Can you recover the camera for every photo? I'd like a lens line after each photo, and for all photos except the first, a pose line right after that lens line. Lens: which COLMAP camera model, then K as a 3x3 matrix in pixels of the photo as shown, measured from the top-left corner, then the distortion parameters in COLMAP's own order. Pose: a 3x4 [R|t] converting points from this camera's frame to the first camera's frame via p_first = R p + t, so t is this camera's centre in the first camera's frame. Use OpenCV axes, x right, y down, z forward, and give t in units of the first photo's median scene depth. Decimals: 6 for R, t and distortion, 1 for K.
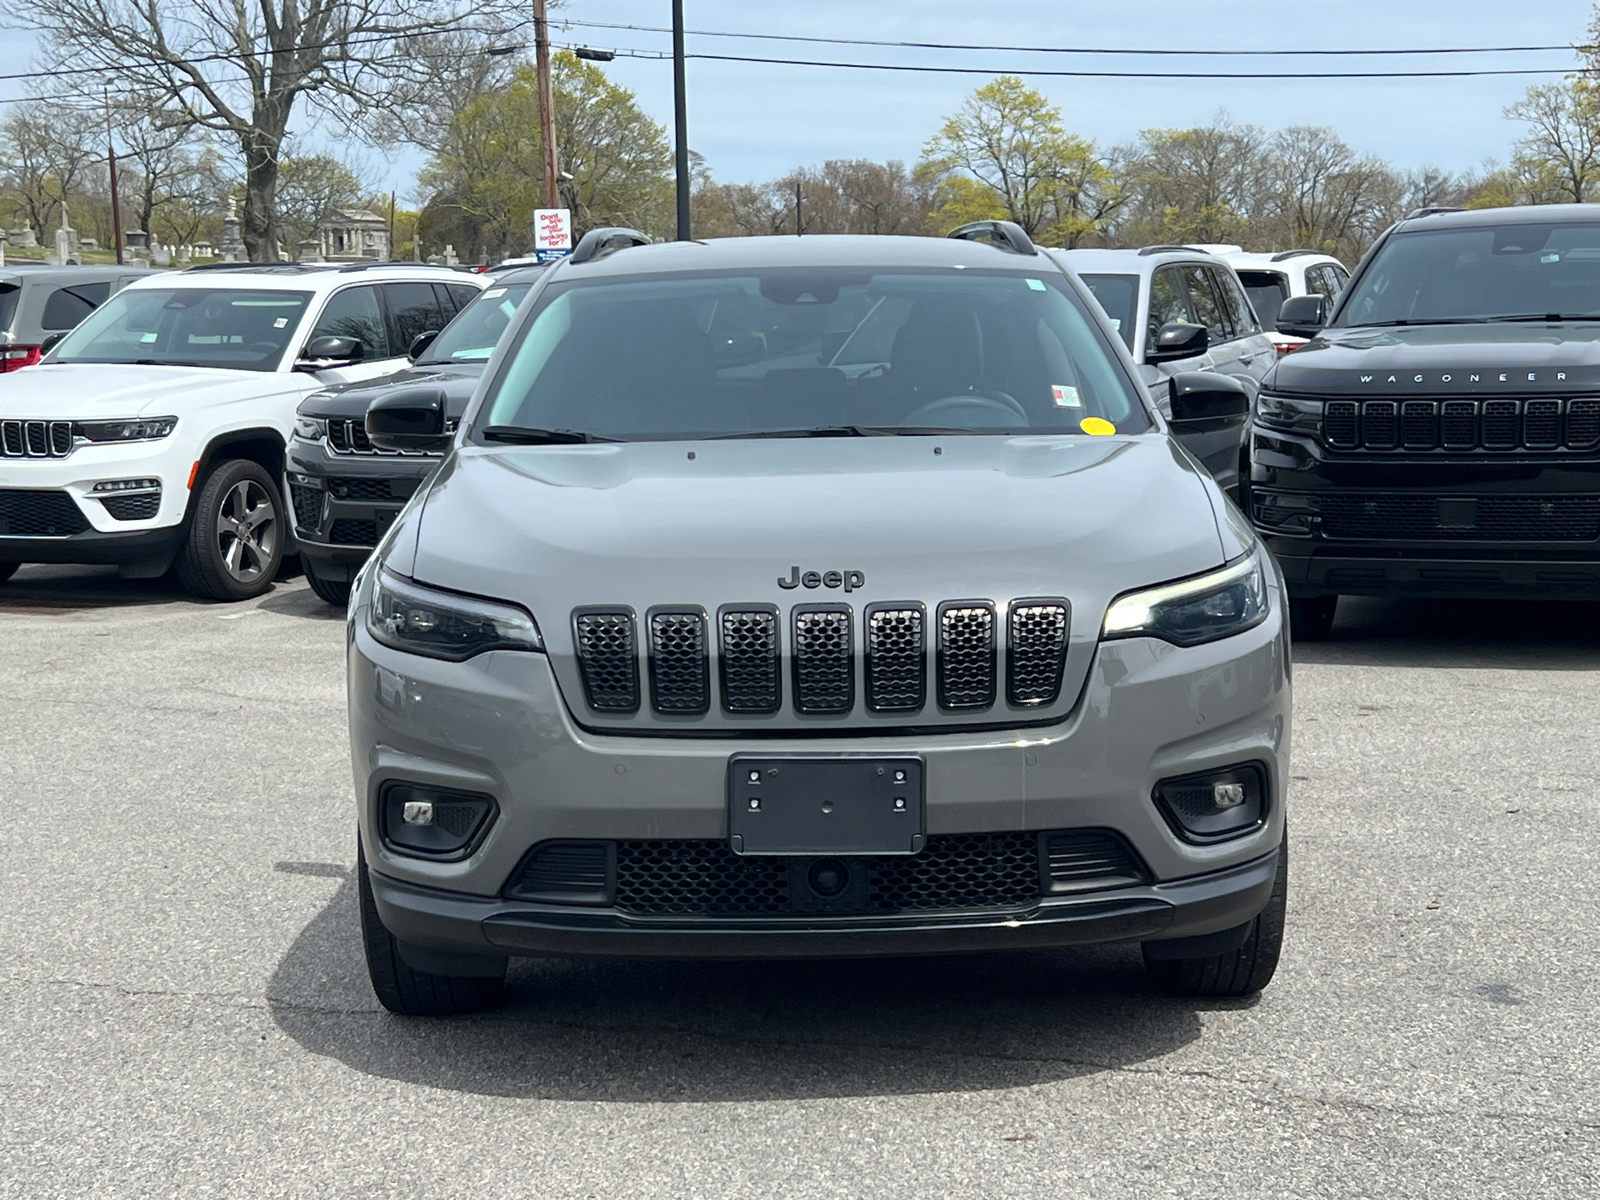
lens RADIAL K [[2540.4, 0, 826.3], [0, 2540.4, 606.1], [0, 0, 1]] dist [0.055782, 0.000000]
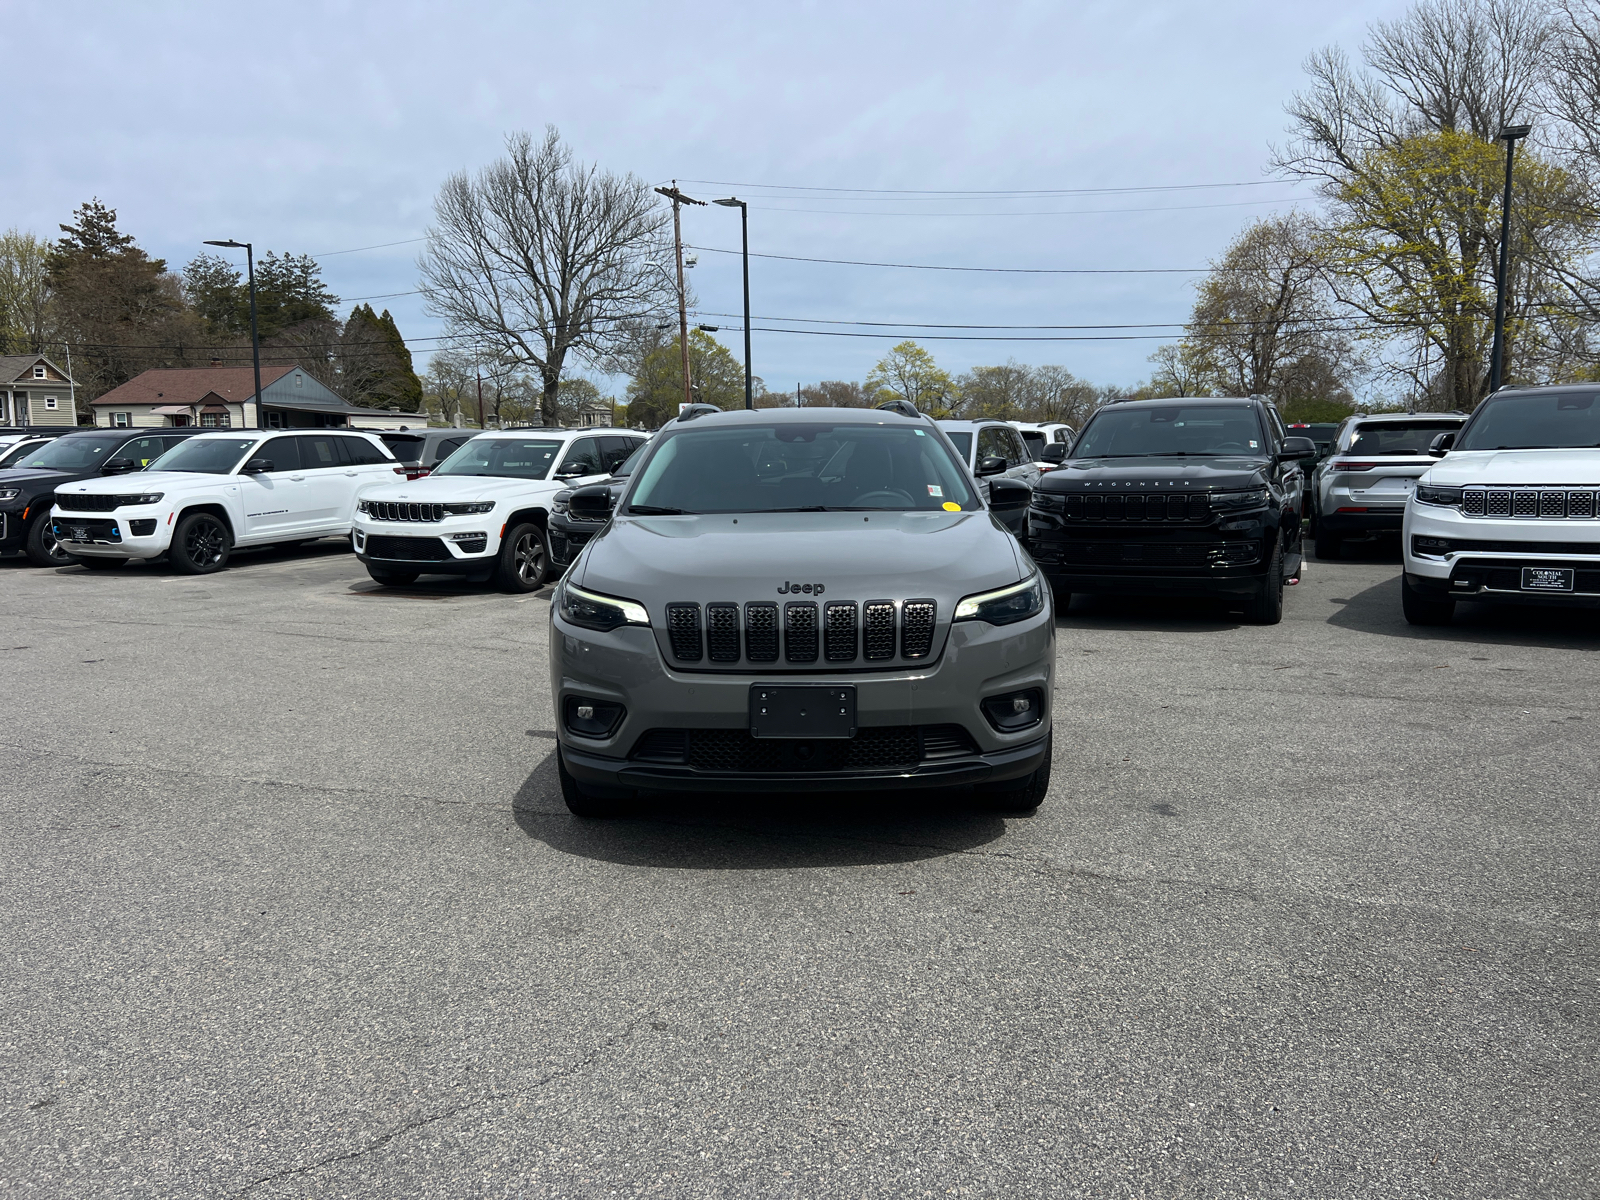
lens RADIAL K [[1212.3, 0, 802.6], [0, 1212.3, 608.4], [0, 0, 1]] dist [0.051705, -0.065249]
pose [[0.999882, 0.004572, -0.014680, 0.008922], [-0.004403, 0.999924, 0.011549, -0.004669], [0.014732, -0.011483, 0.999826, 0.089262]]
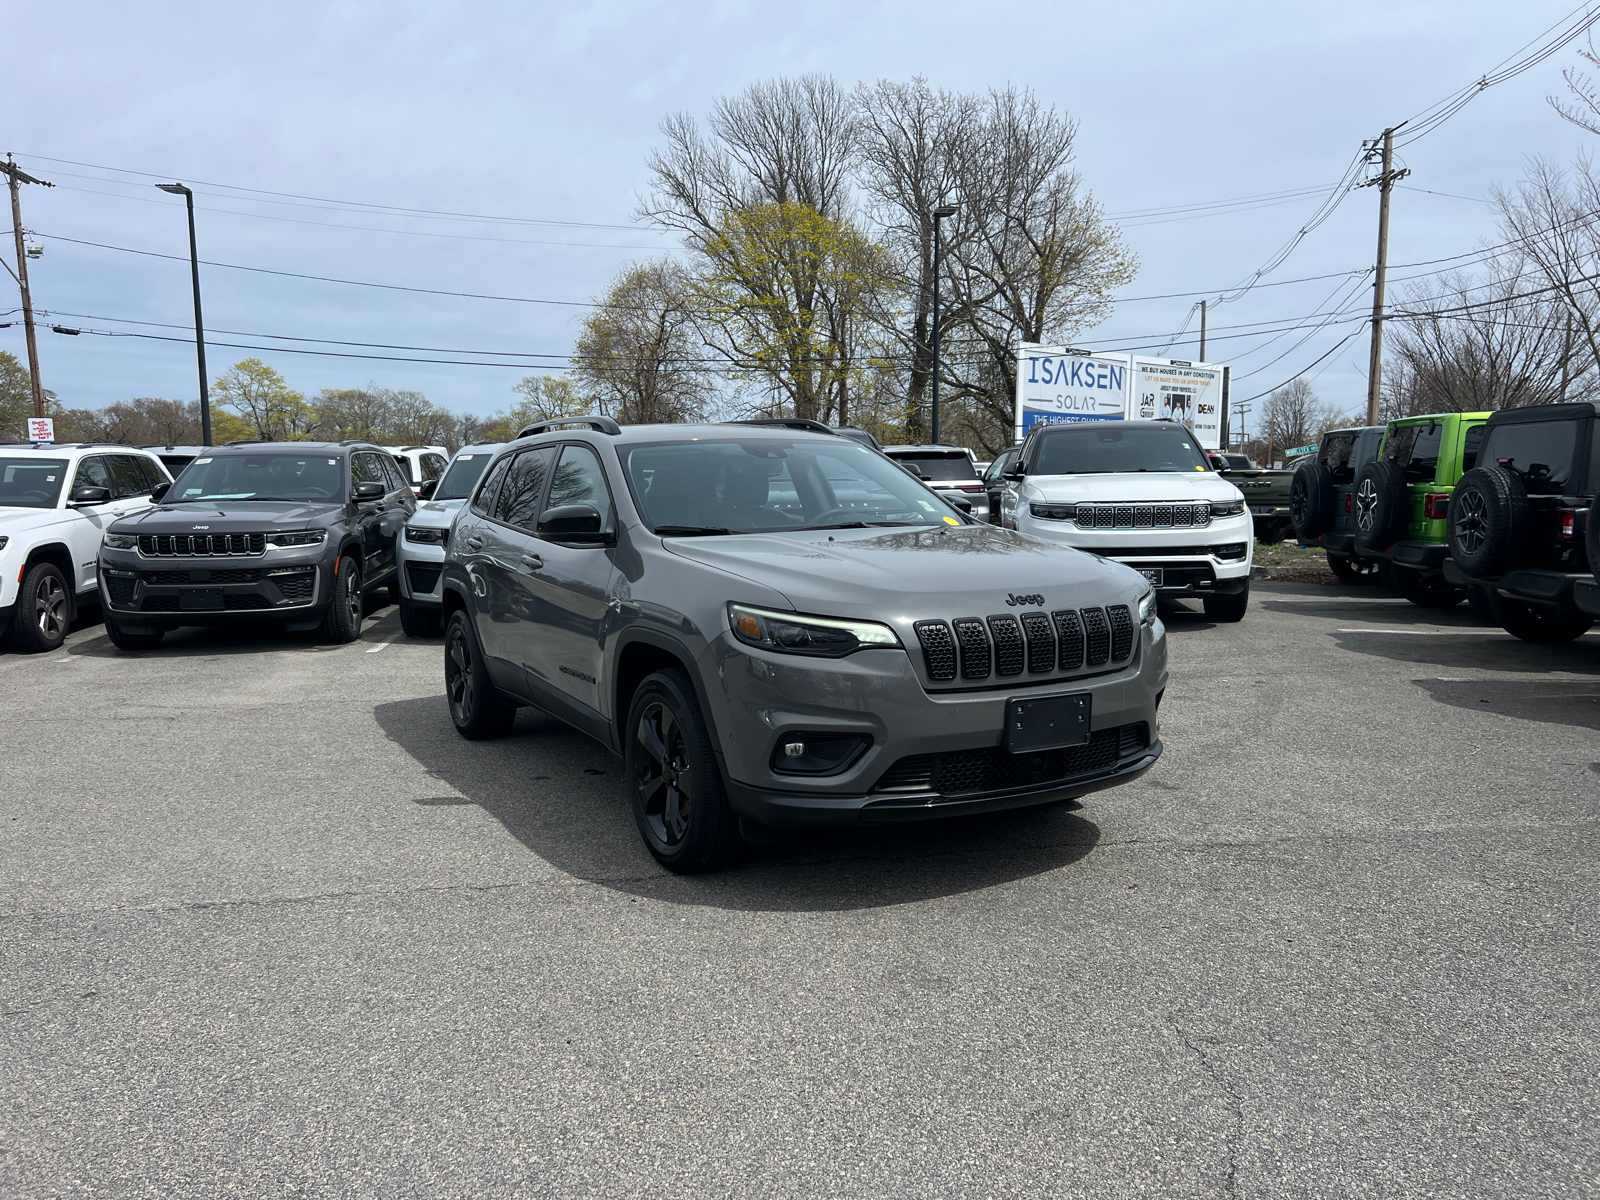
lens RADIAL K [[1212.3, 0, 815.5], [0, 1212.3, 597.2], [0, 0, 1]] dist [0.051705, -0.065249]
pose [[0.876719, -0.042506, 0.479122, -0.413644], [0.052685, 0.998581, -0.007816, -0.010150], [-0.478109, 0.032095, 0.877714, 0.221288]]
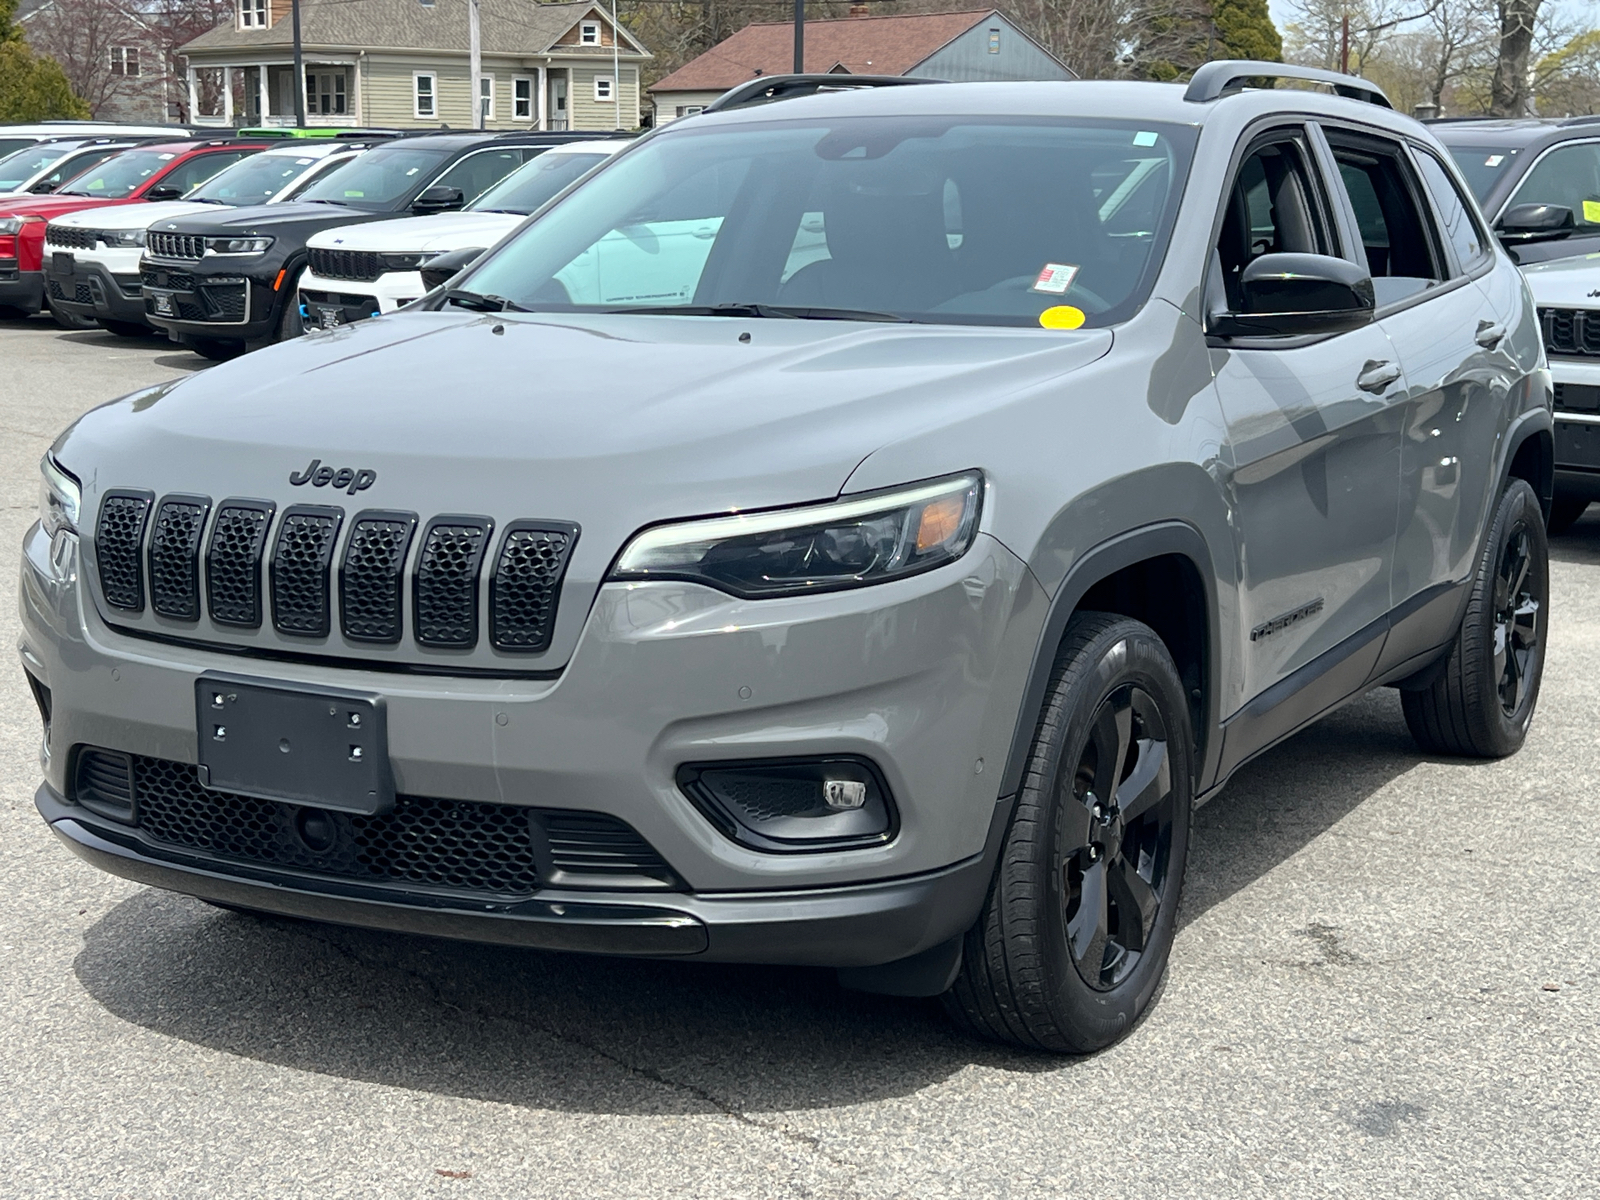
lens RADIAL K [[2538.0, 0, 738.9], [0, 2538.0, 610.5], [0, 0, 1]] dist [0.069534, 0.000000]
pose [[0.866321, 0.097325, -0.489915, 0.394858], [-0.072778, 0.994961, 0.068962, -0.025595], [0.494158, -0.024089, 0.869038, 0.246086]]
